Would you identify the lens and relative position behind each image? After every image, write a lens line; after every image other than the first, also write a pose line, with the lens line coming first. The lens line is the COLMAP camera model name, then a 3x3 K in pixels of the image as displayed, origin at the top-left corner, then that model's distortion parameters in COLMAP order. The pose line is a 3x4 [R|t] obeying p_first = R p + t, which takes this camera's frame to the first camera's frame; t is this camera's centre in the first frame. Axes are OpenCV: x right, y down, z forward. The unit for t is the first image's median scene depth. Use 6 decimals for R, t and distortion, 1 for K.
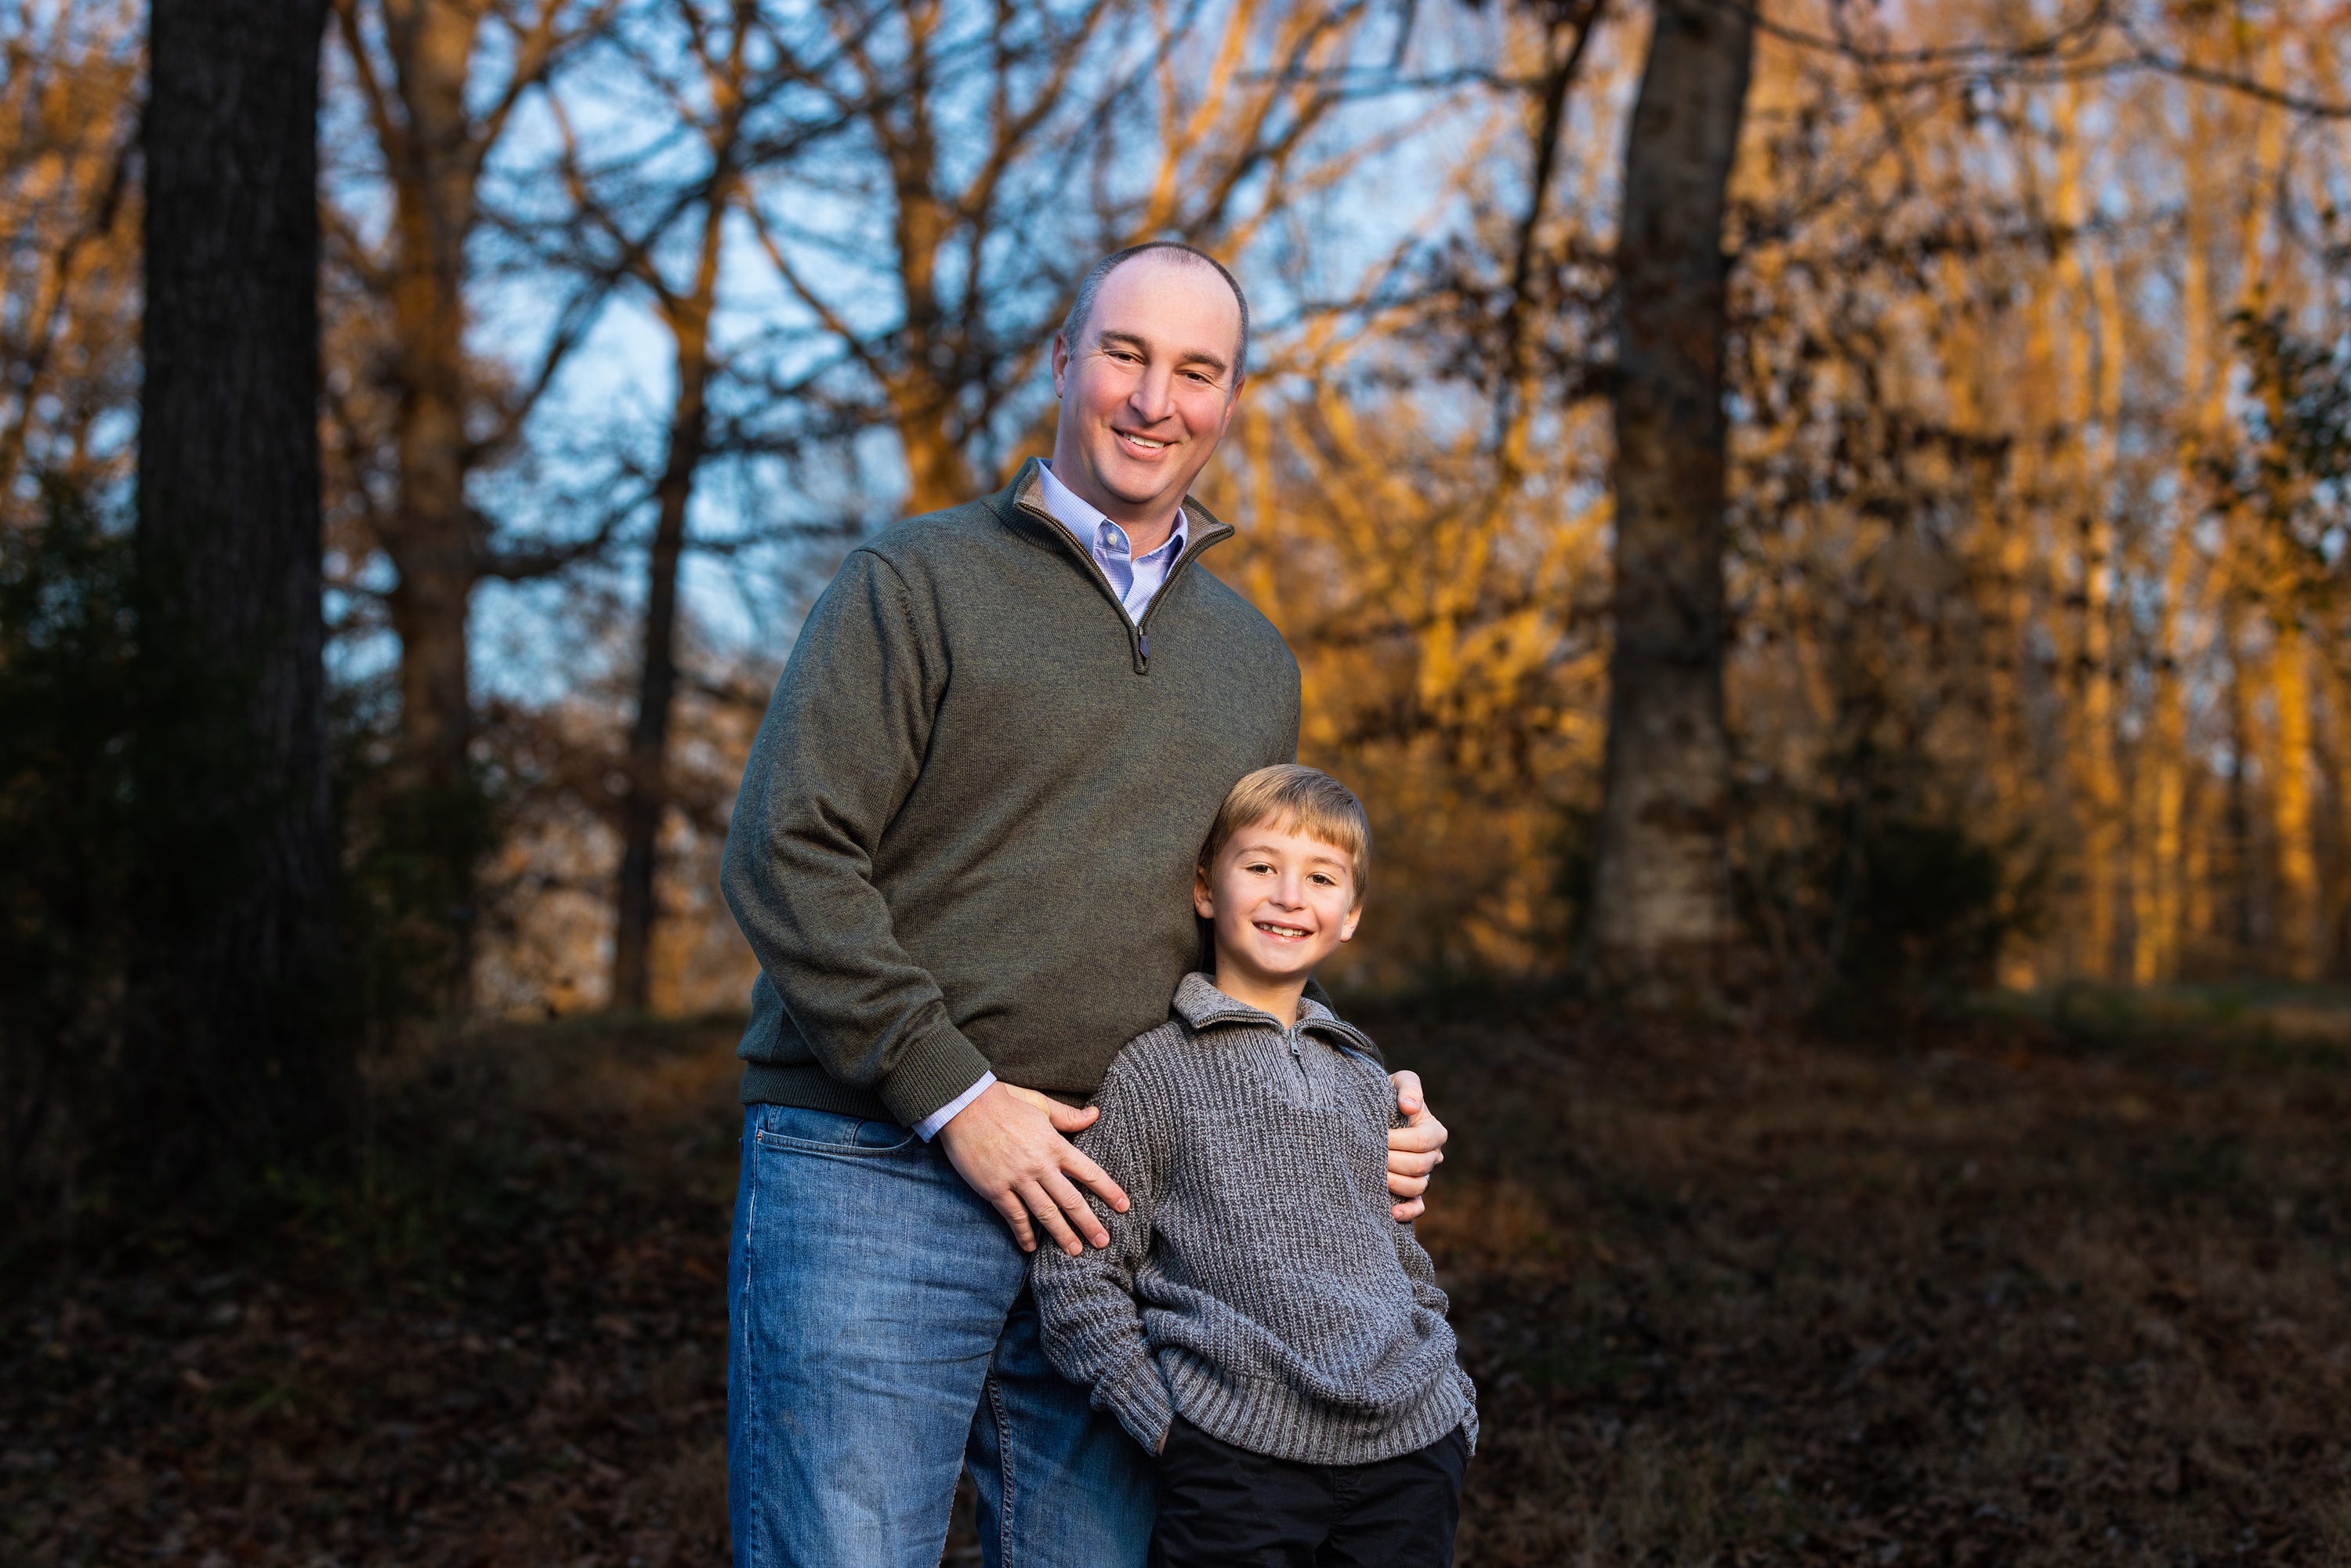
lens RADIAL K [[6128.1, 0, 1159.9], [0, 6128.1, 764.4], [0, 0, 1]] dist [0.011988, 0.000000]
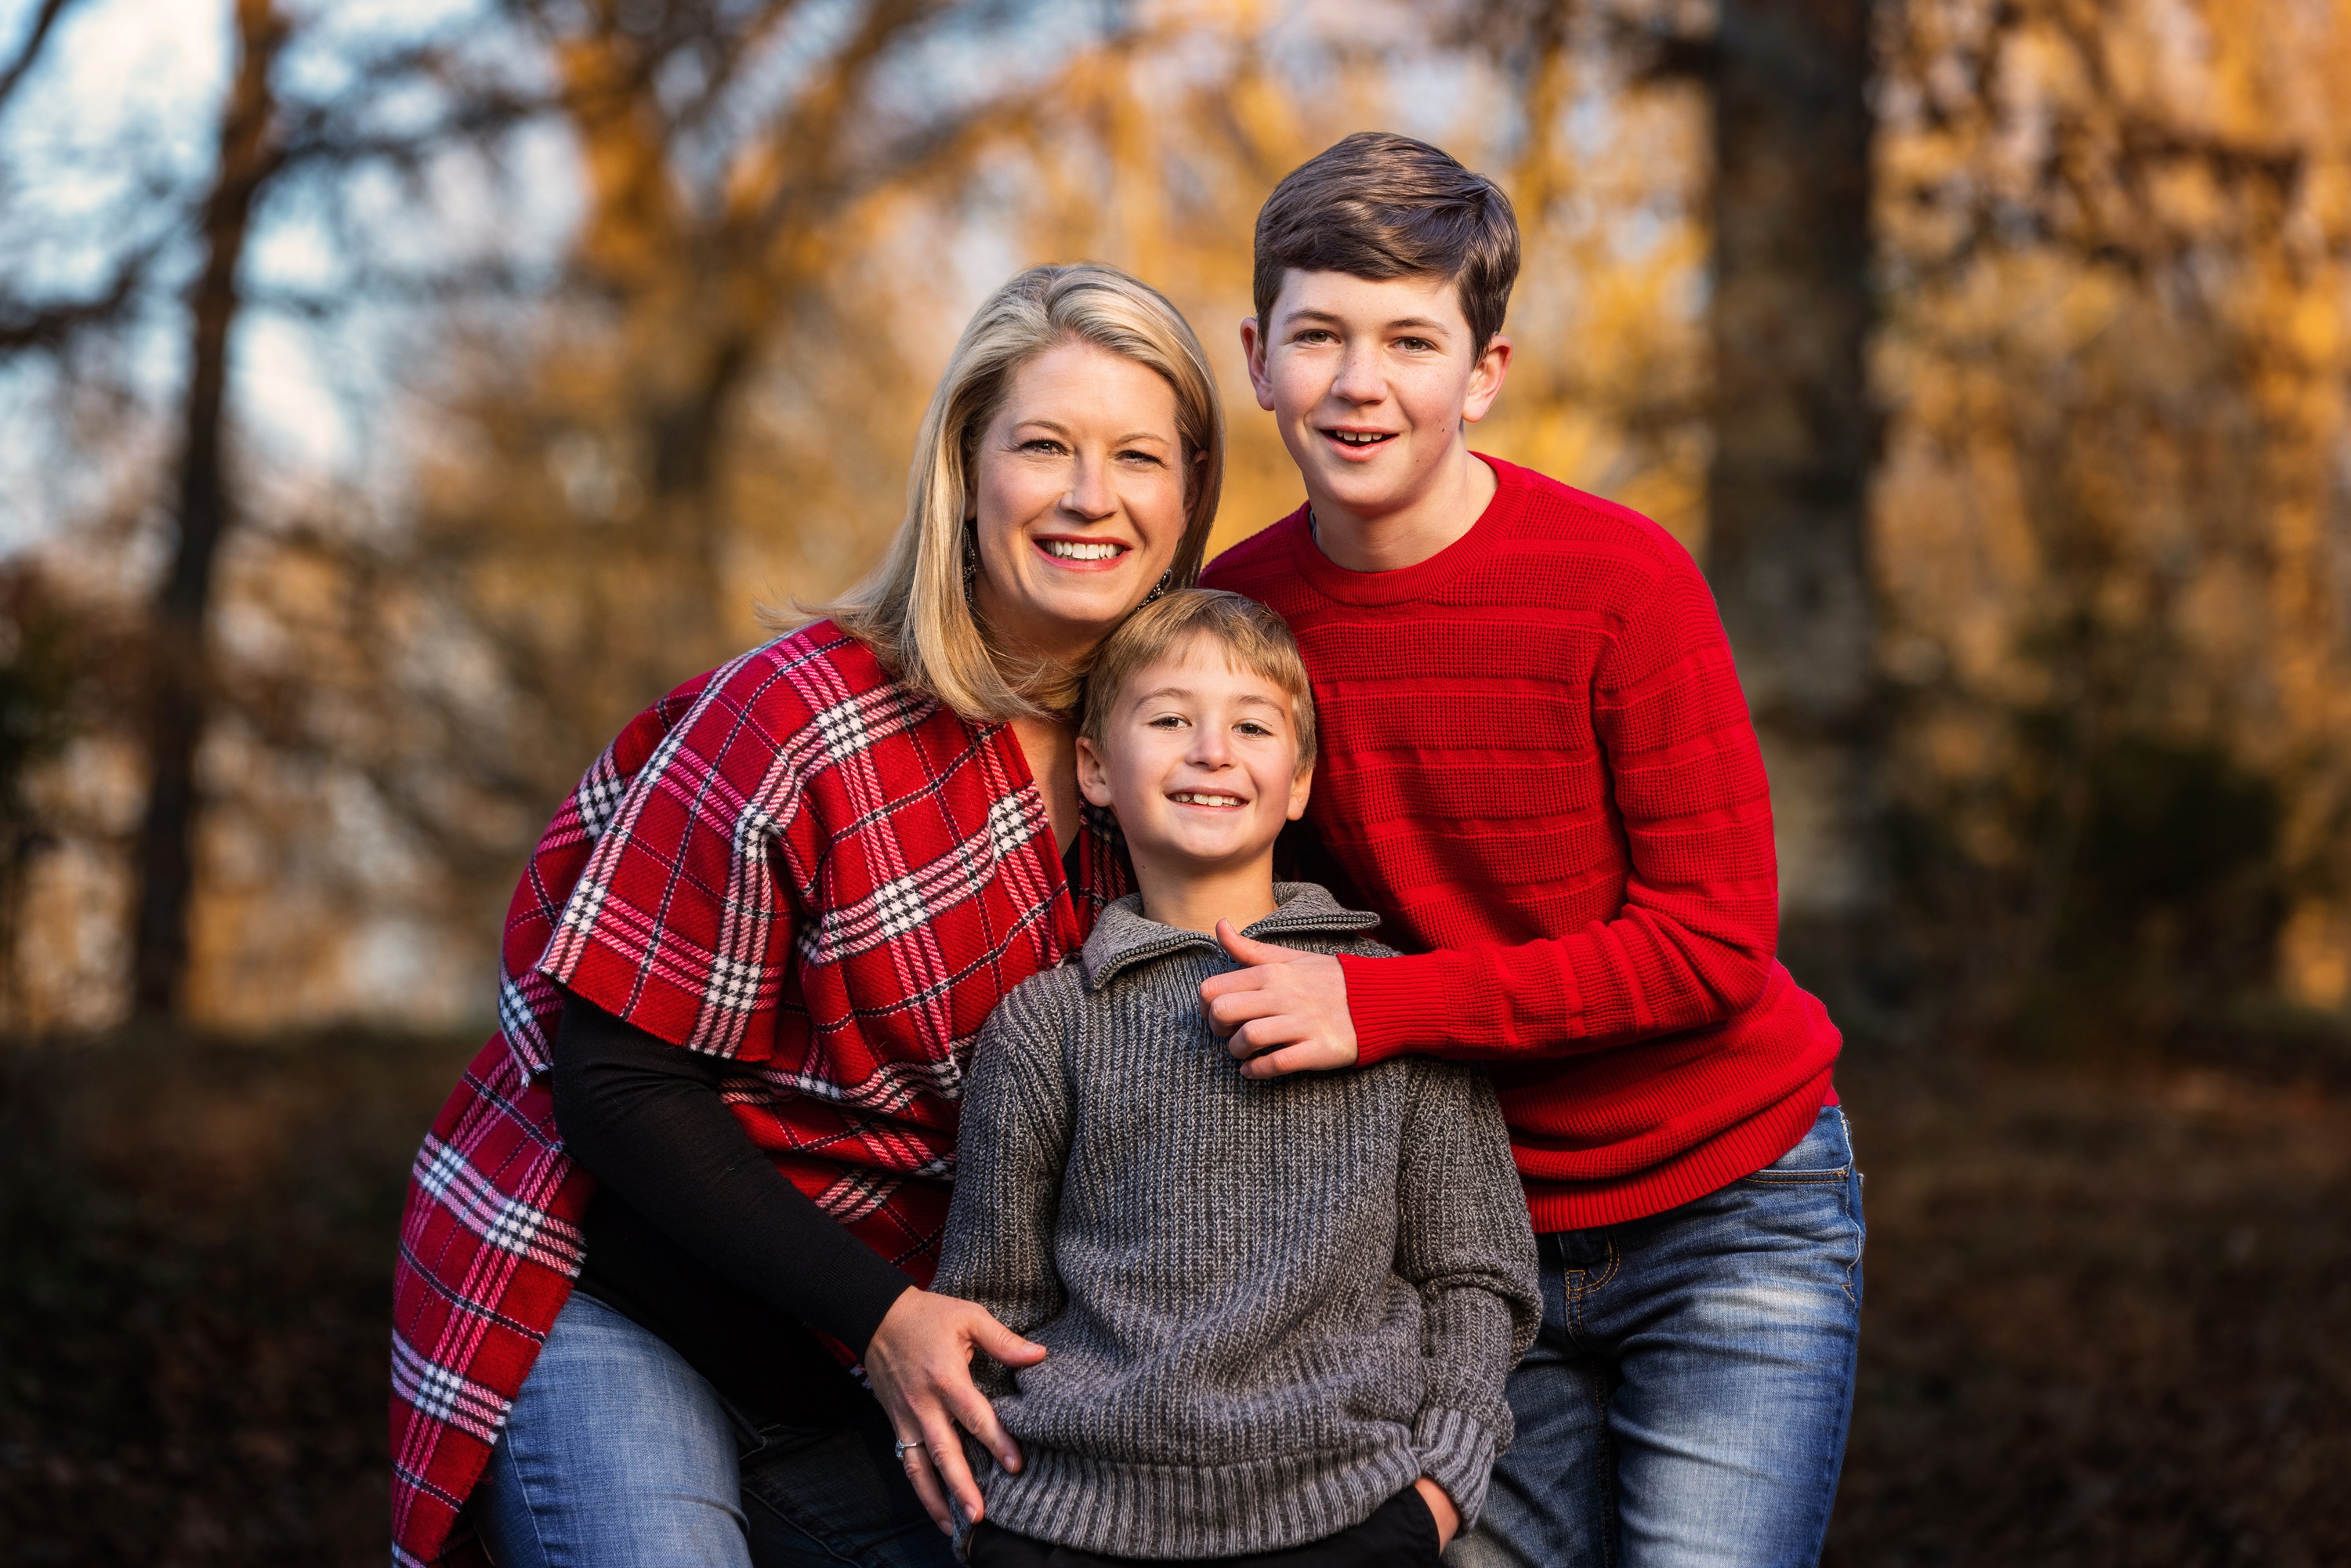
lens RADIAL K [[8095.1, 0, 1180.6], [0, 8095.1, 791.8], [0, 0, 1]] dist [-0.290735, 0.000000]
pose [[0.999995, 0.003201, 0.000165, 0.019125], [-0.003204, 0.999737, 0.022720, -0.004019], [-0.000092, -0.022721, 0.999742, 0.145060]]
